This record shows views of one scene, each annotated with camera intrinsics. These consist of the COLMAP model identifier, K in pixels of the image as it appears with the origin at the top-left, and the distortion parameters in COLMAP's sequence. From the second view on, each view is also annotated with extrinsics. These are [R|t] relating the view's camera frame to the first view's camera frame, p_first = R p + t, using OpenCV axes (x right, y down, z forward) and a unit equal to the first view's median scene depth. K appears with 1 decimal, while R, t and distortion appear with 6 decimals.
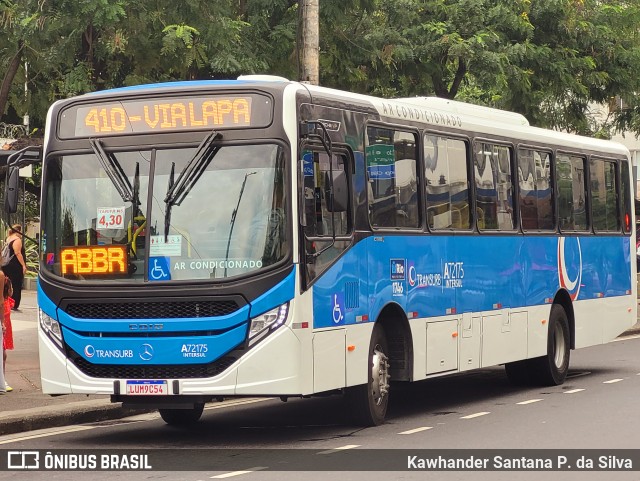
lens RADIAL K [[1982.8, 0, 321.3], [0, 1982.8, 204.4], [0, 0, 1]] dist [1.466172, -60.272831]
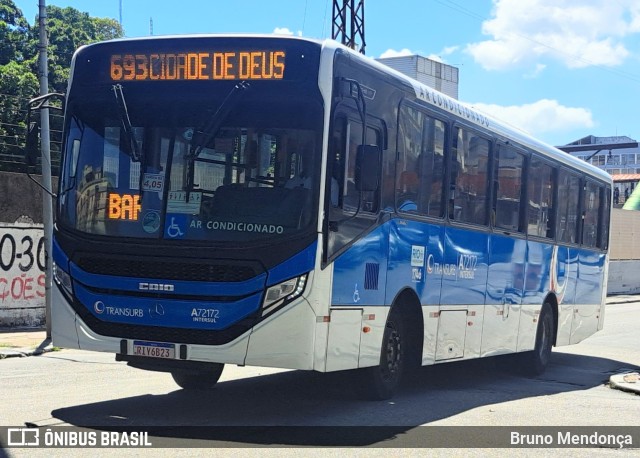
lens RADIAL K [[1236.2, 0, 320.0], [0, 1236.2, 229.0], [0, 0, 1]] dist [-0.064391, -0.045367]
pose [[0.996209, 0.085108, -0.017994, -0.001974], [-0.085274, 0.996320, -0.008629, 0.031581], [0.017193, 0.010131, 0.999801, 0.401548]]
